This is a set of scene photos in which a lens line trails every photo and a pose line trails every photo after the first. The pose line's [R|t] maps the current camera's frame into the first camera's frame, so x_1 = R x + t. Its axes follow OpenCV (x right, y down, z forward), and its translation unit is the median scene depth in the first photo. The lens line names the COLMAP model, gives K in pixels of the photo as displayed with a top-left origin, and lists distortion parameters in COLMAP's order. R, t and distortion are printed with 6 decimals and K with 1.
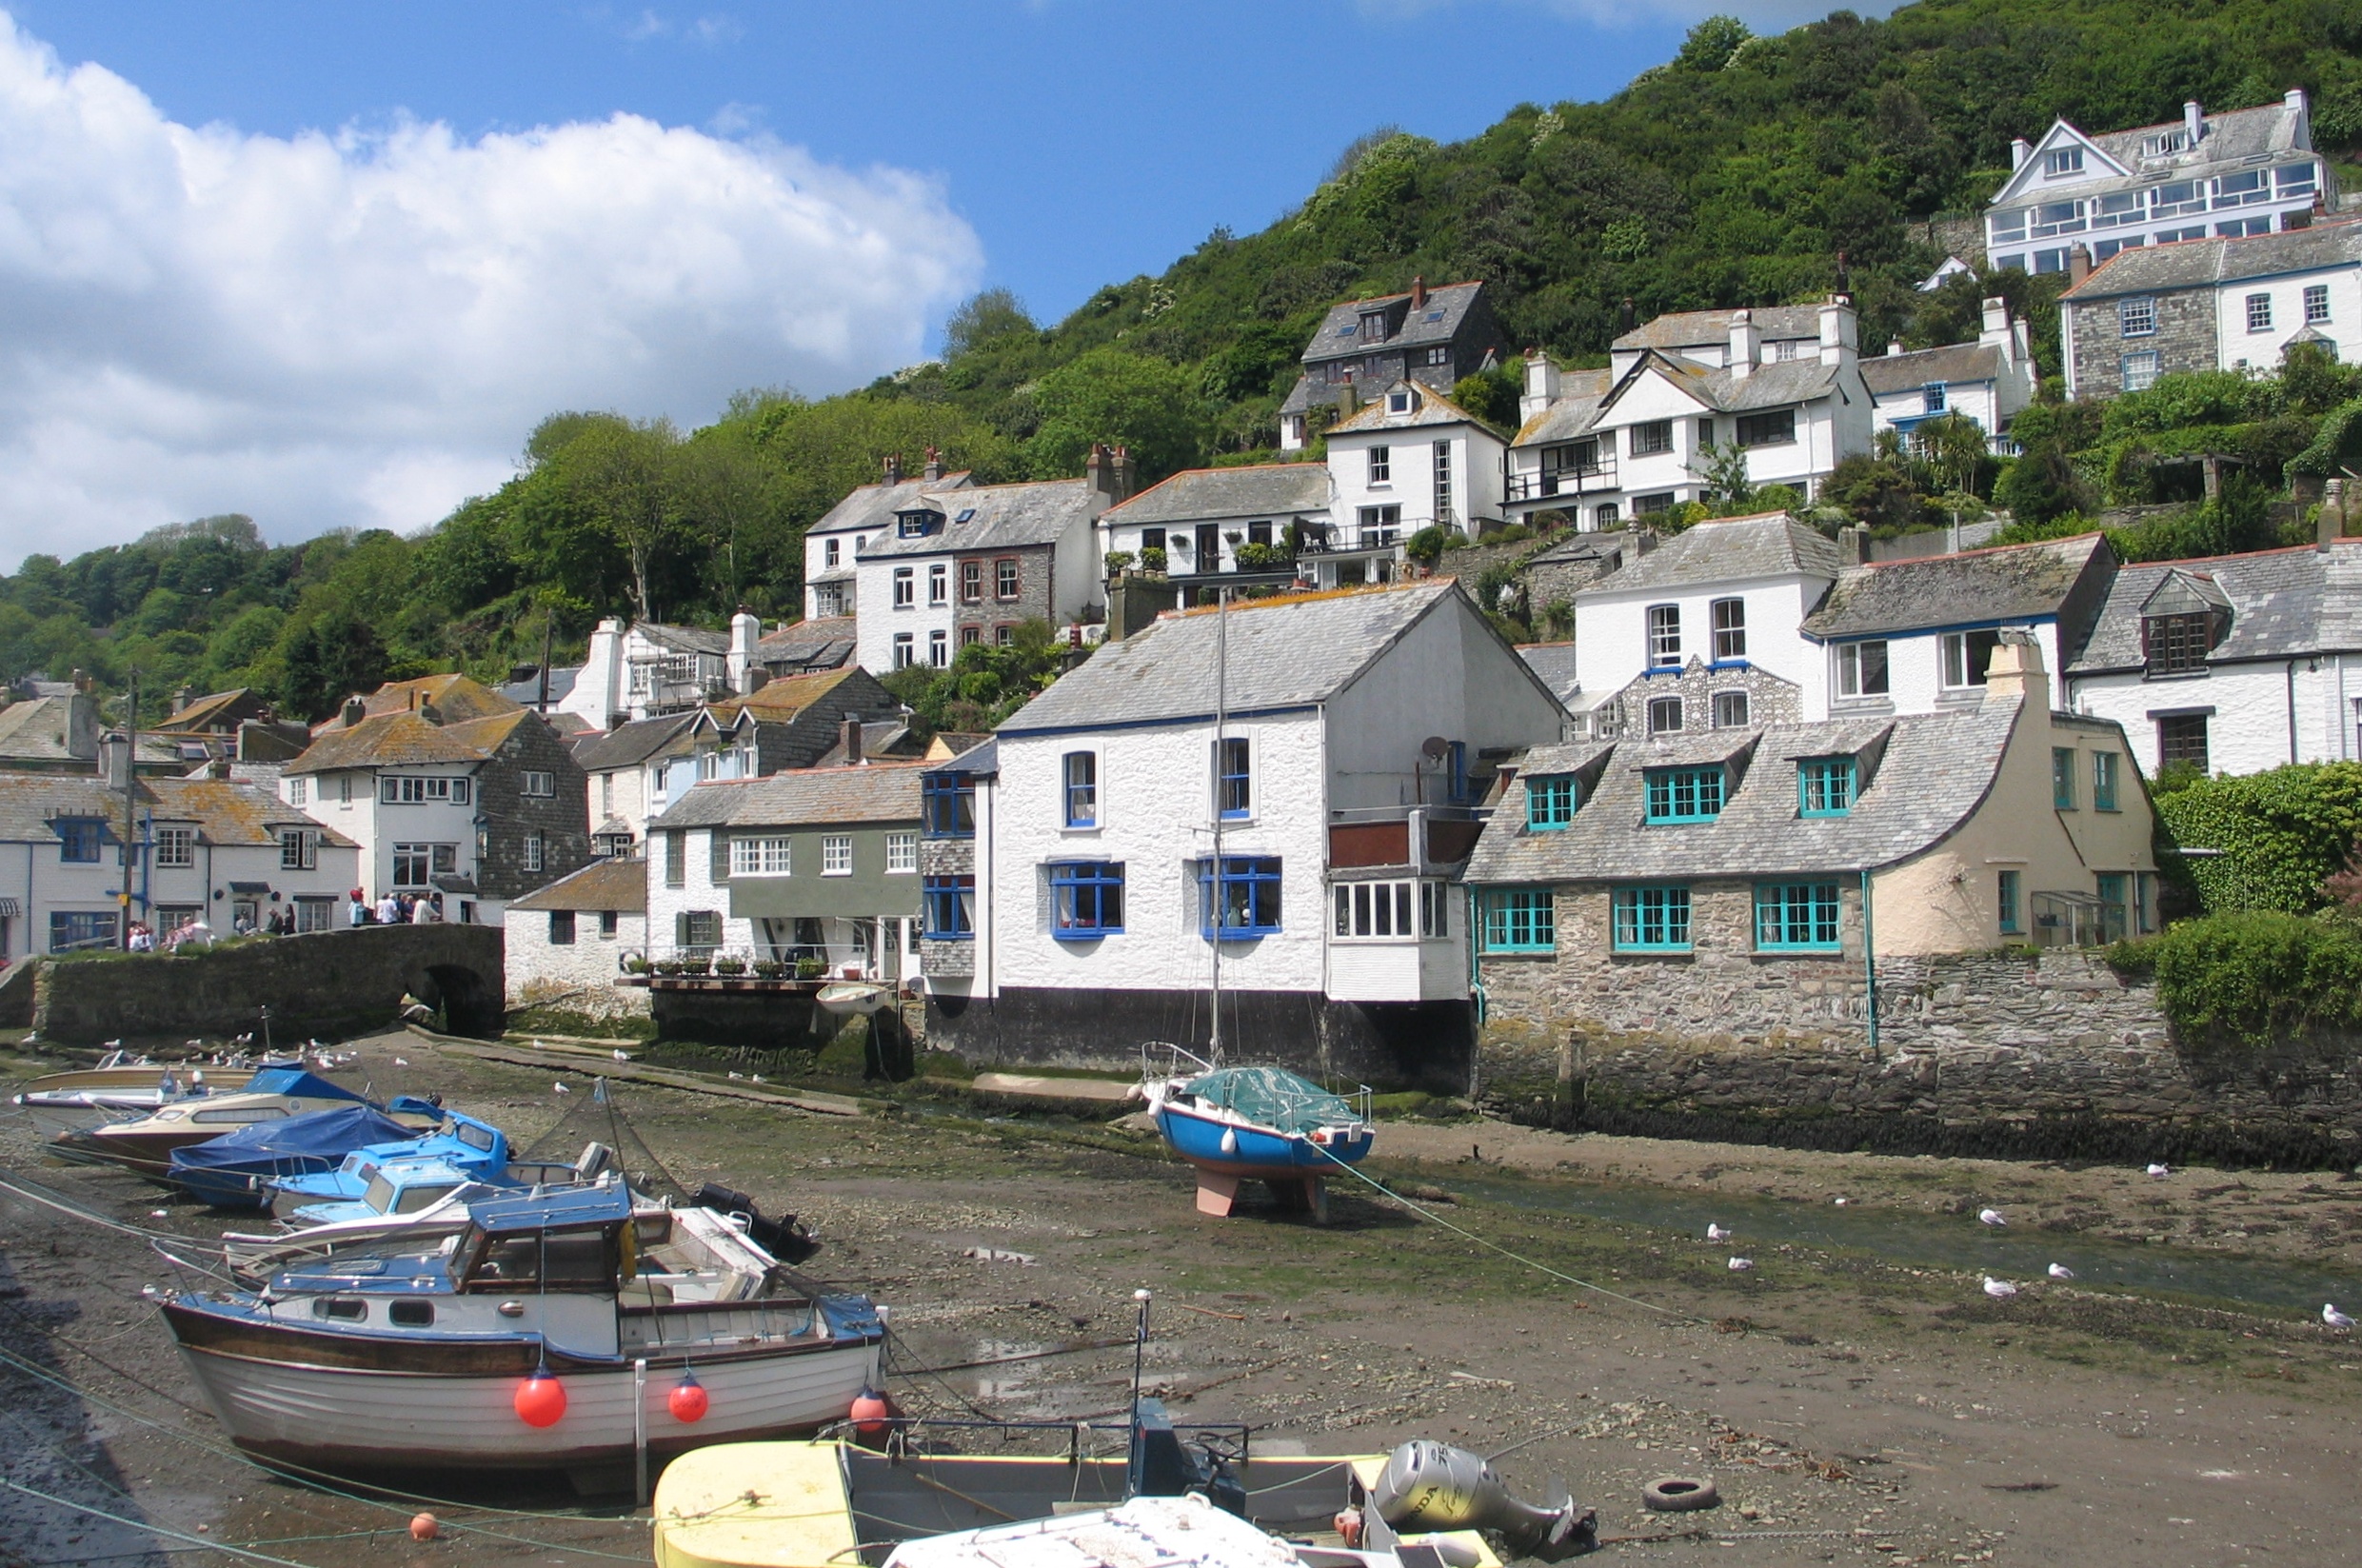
lens RADIAL K [[2545.9, 0, 1183.3], [0, 2545.9, 650.9], [0, 0, 1]] dist [-0.213209, 0.296521]
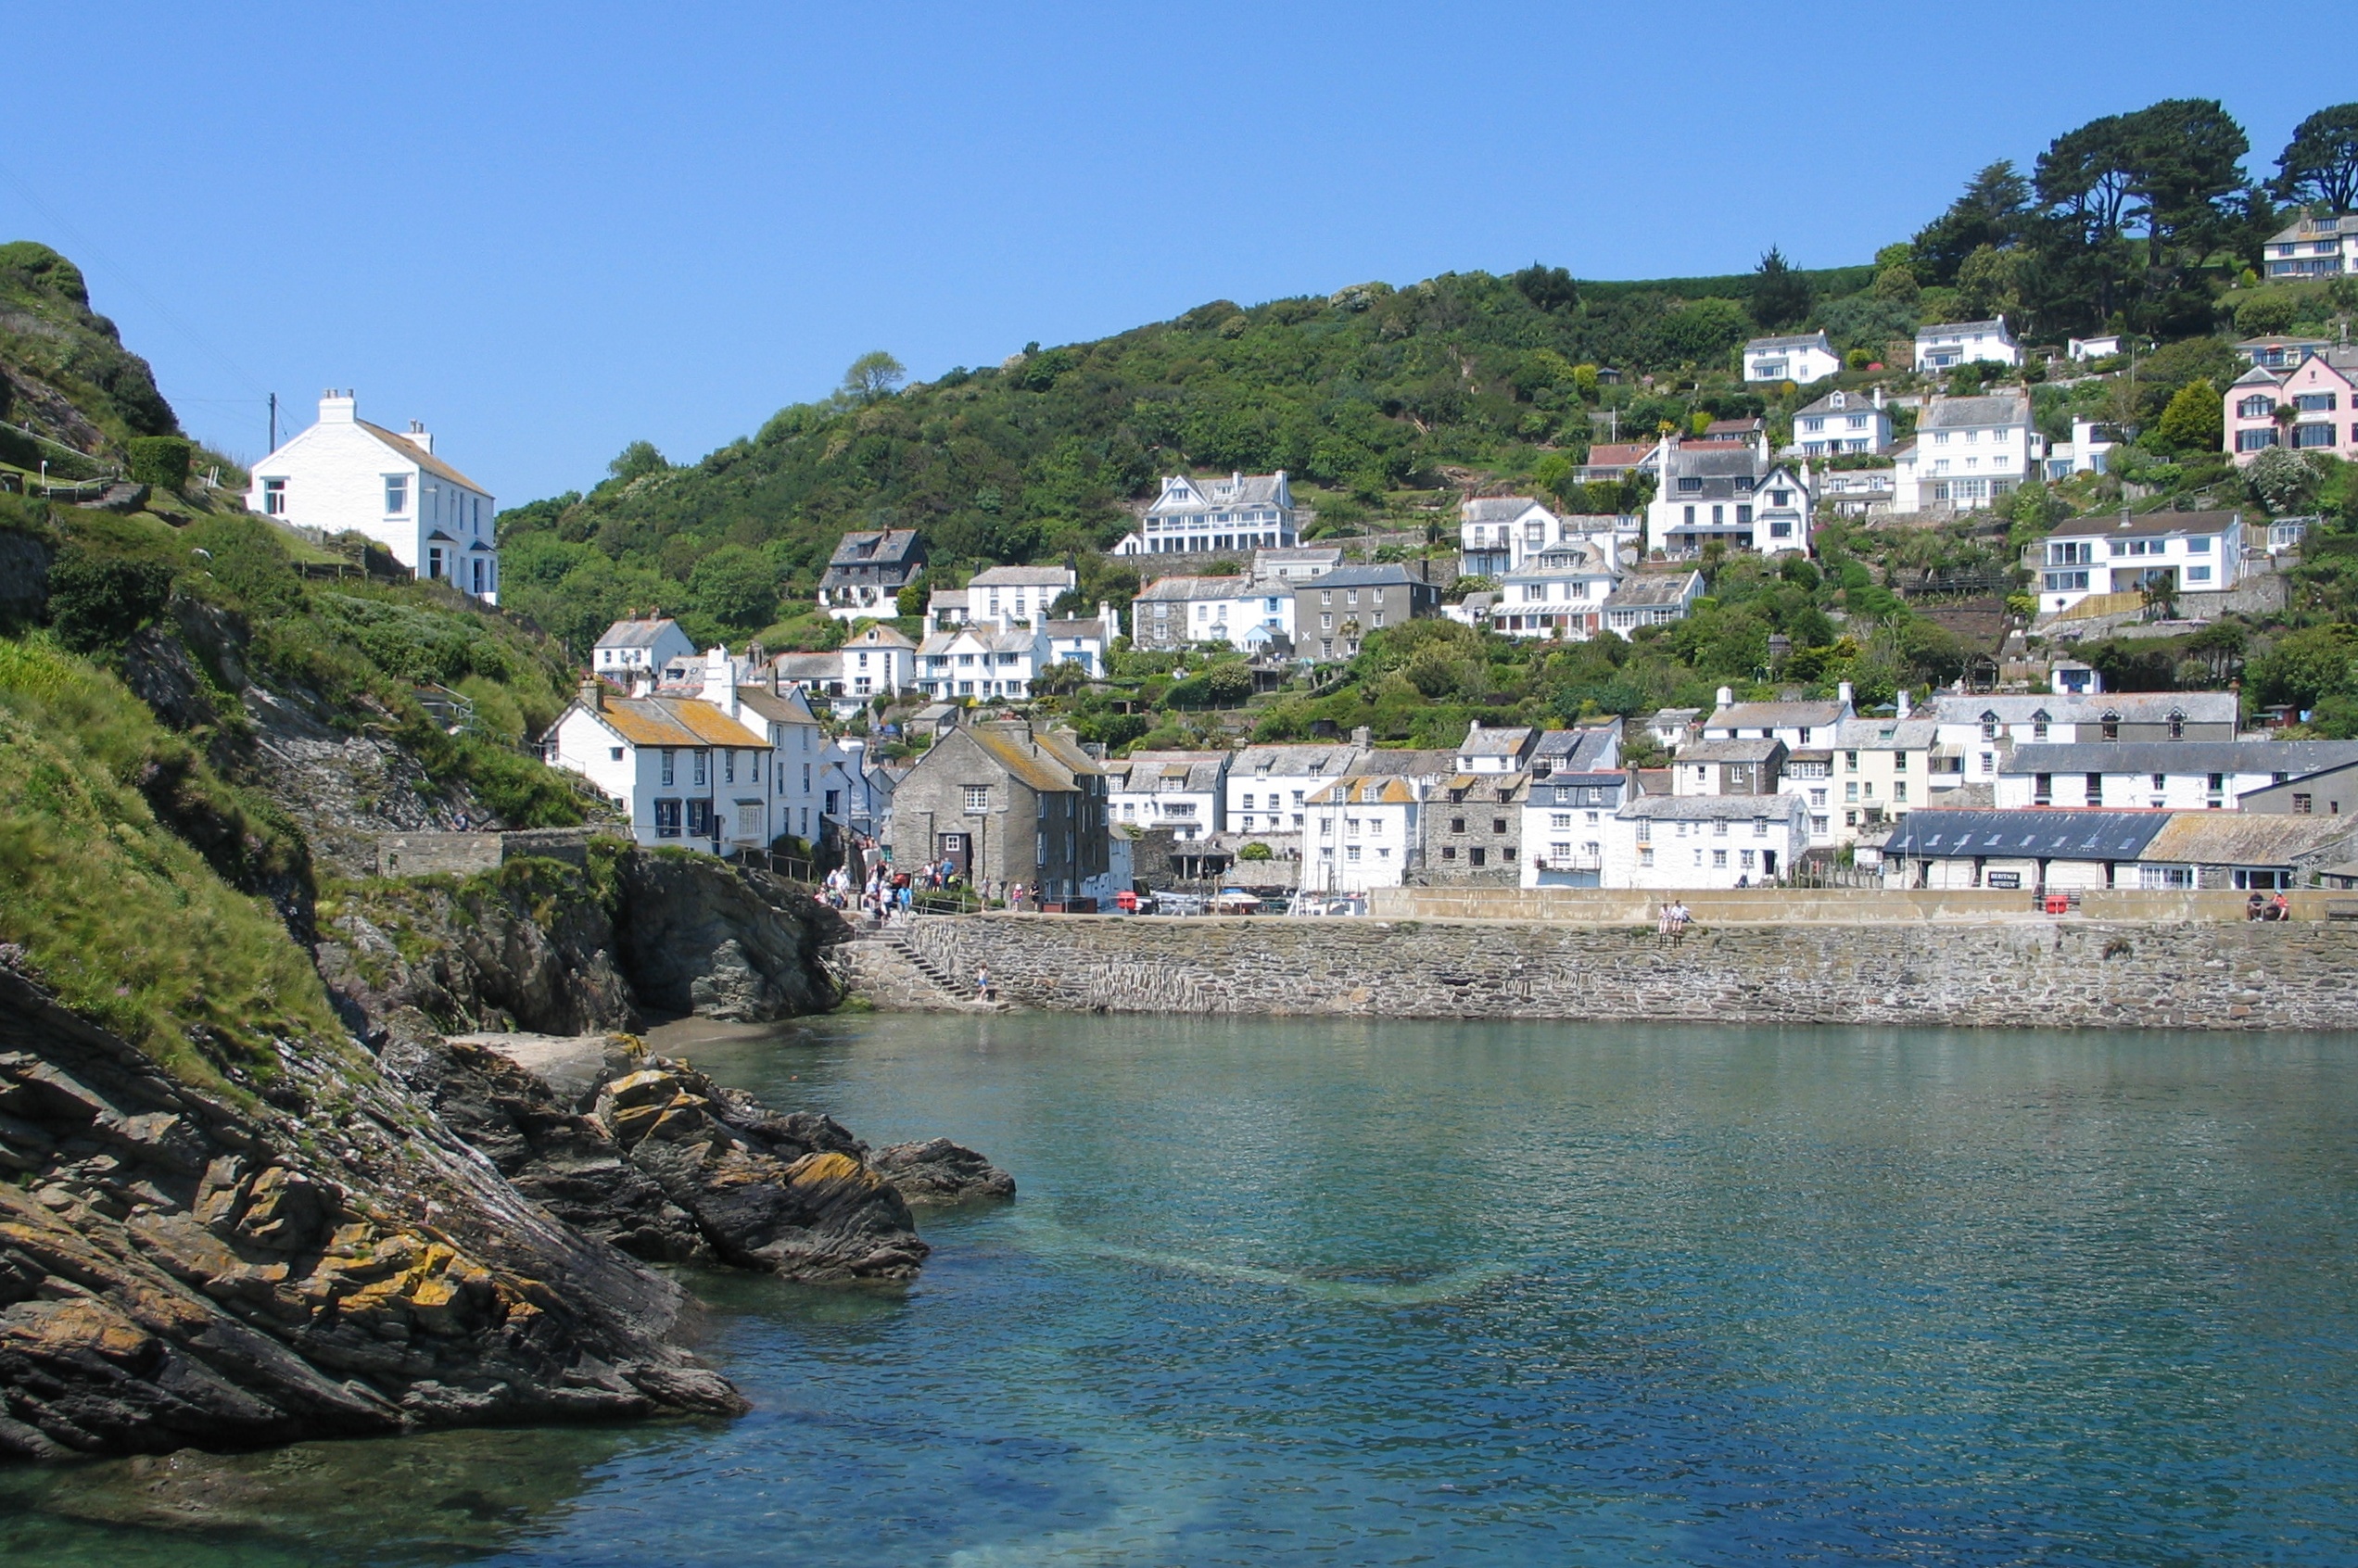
lens RADIAL K [[2469.0, 0, 1180.9], [0, 2469.0, 814.2], [0, 0, 1]] dist [-0.203688, 0.249451]
pose [[0.979515, 0.003691, 0.201338, -0.113259], [-0.027978, 0.992629, 0.117917, -0.232725], [-0.199419, -0.121135, 0.972398, -1.567753]]
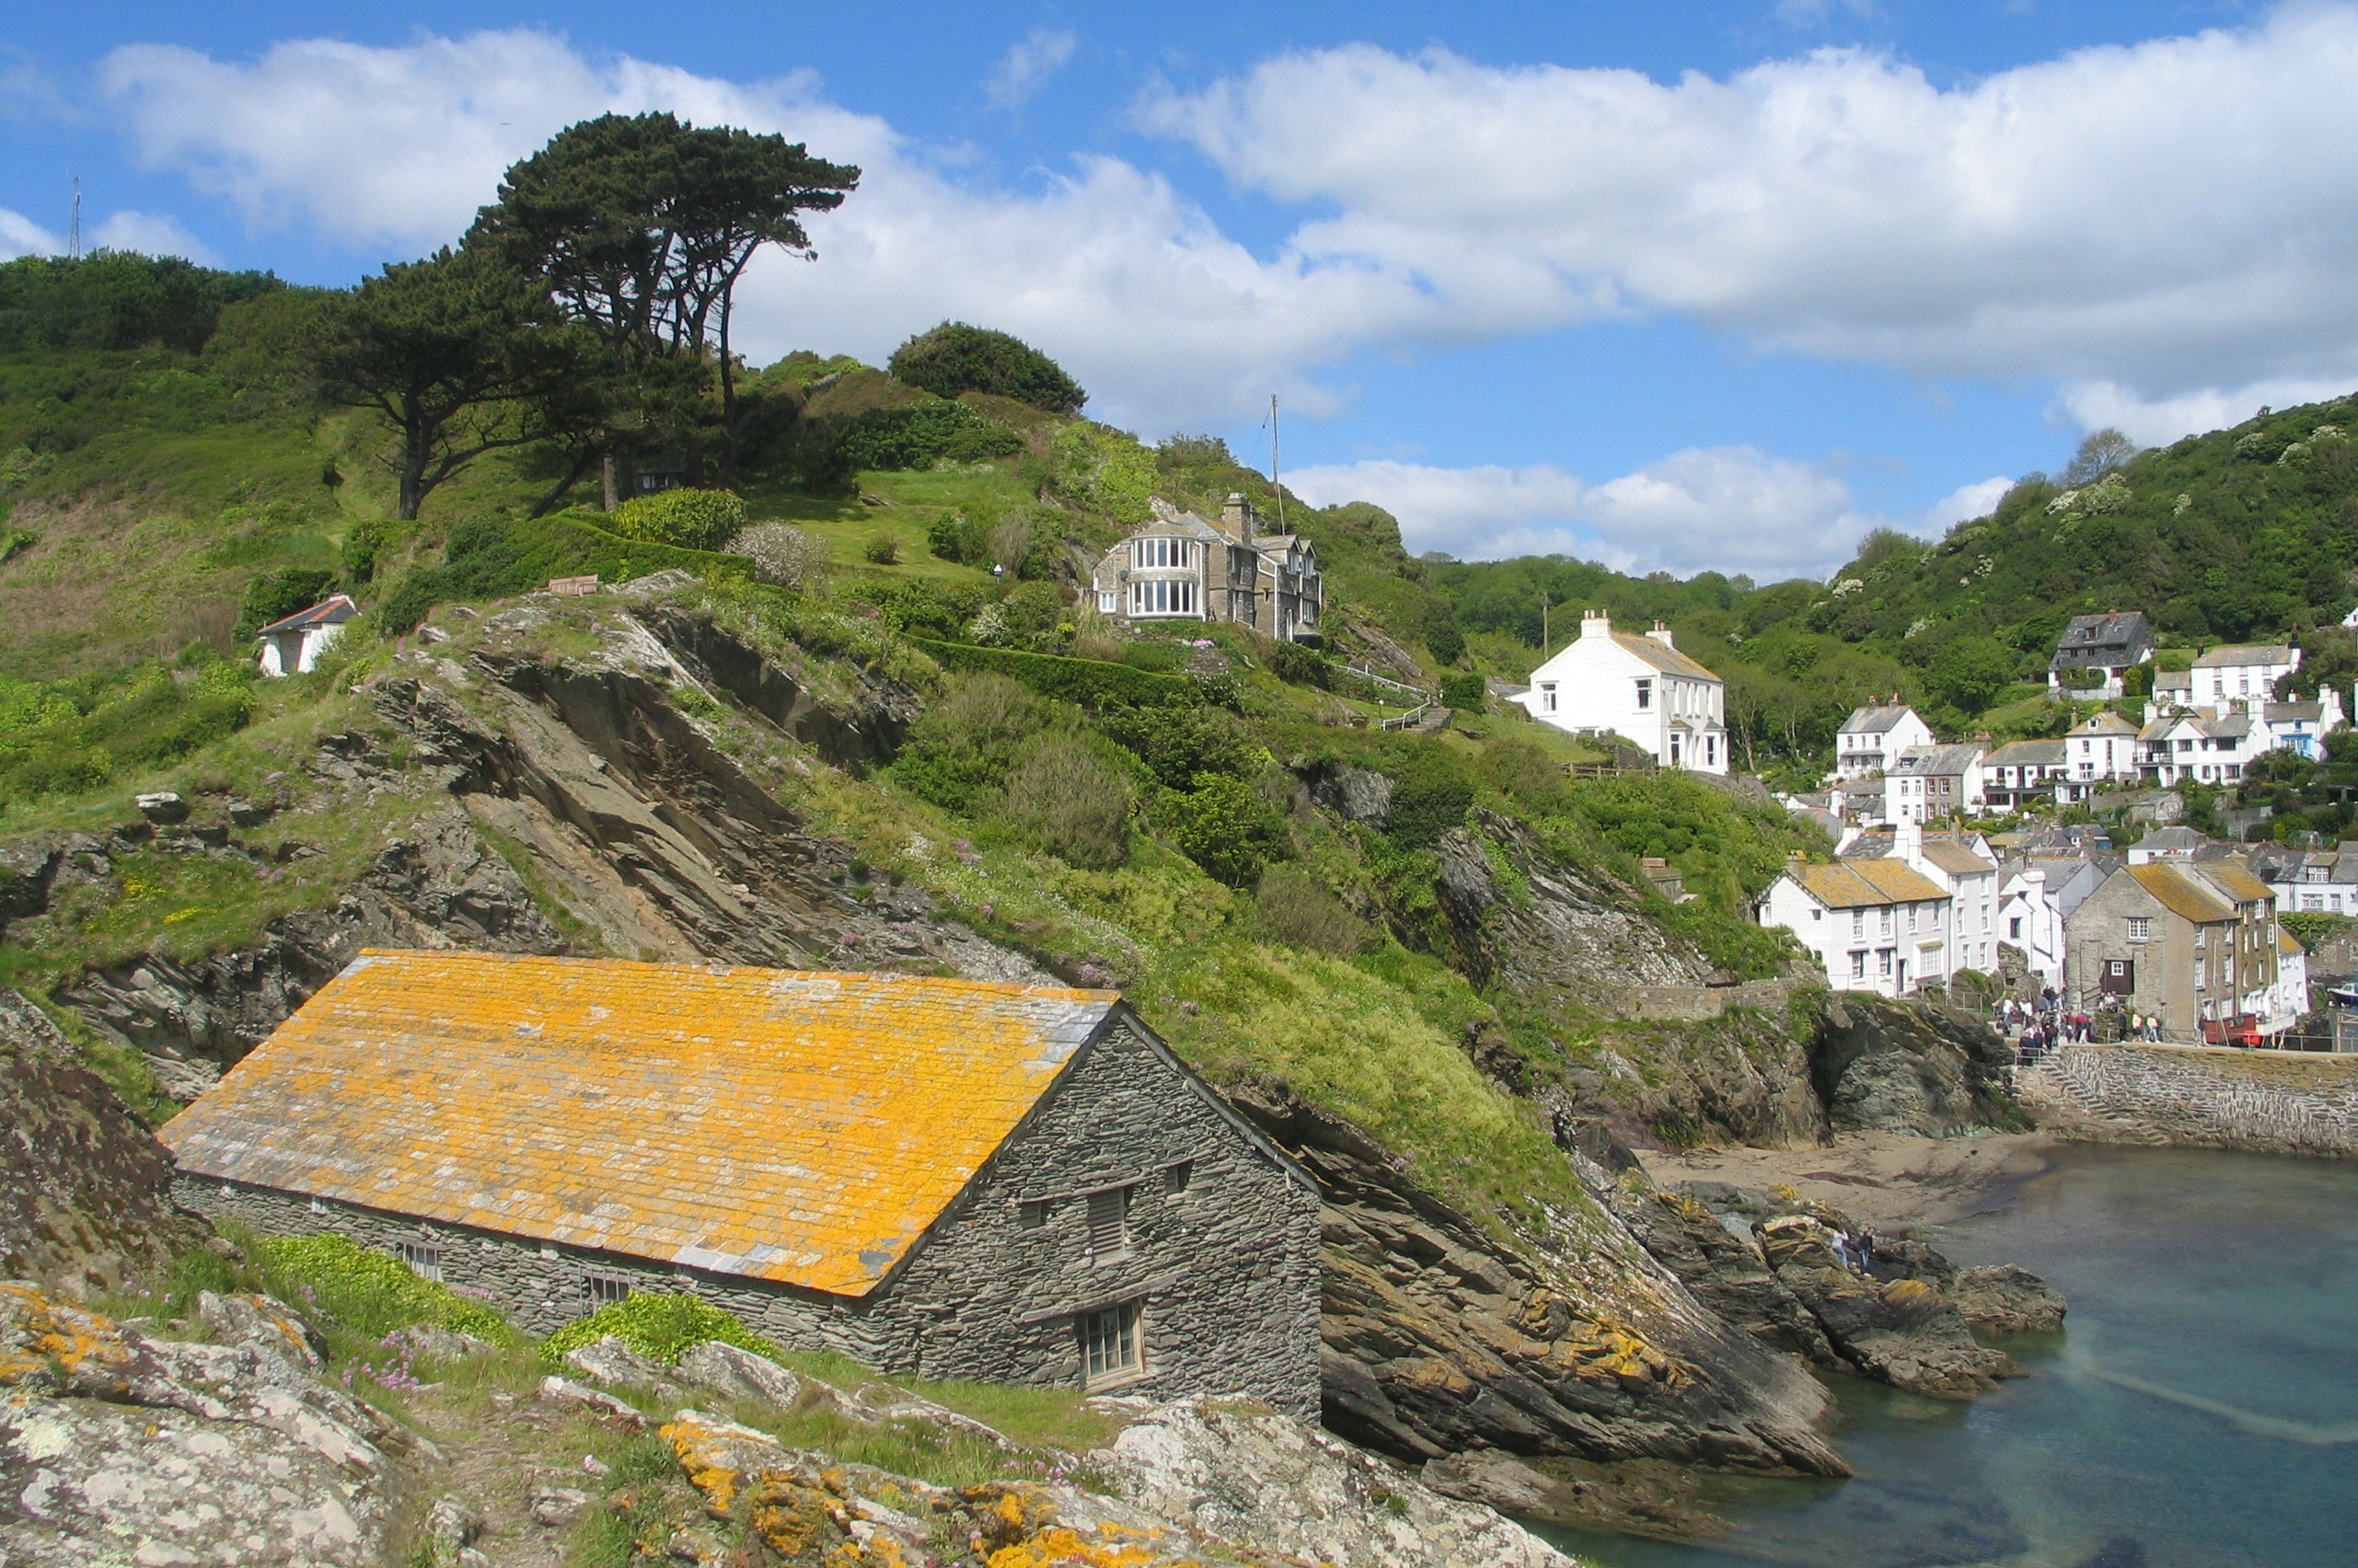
lens RADIAL K [[2448.5, 0, 1181.5], [0, 2448.5, 743.1], [0, 0, 1]] dist [-0.206861, 0.259408]
pose [[0.952478, -0.011164, -0.304404, -0.070062], [0.036517, 0.996306, 0.077720, -0.328585], [0.302412, -0.085143, 0.949367, -1.811044]]
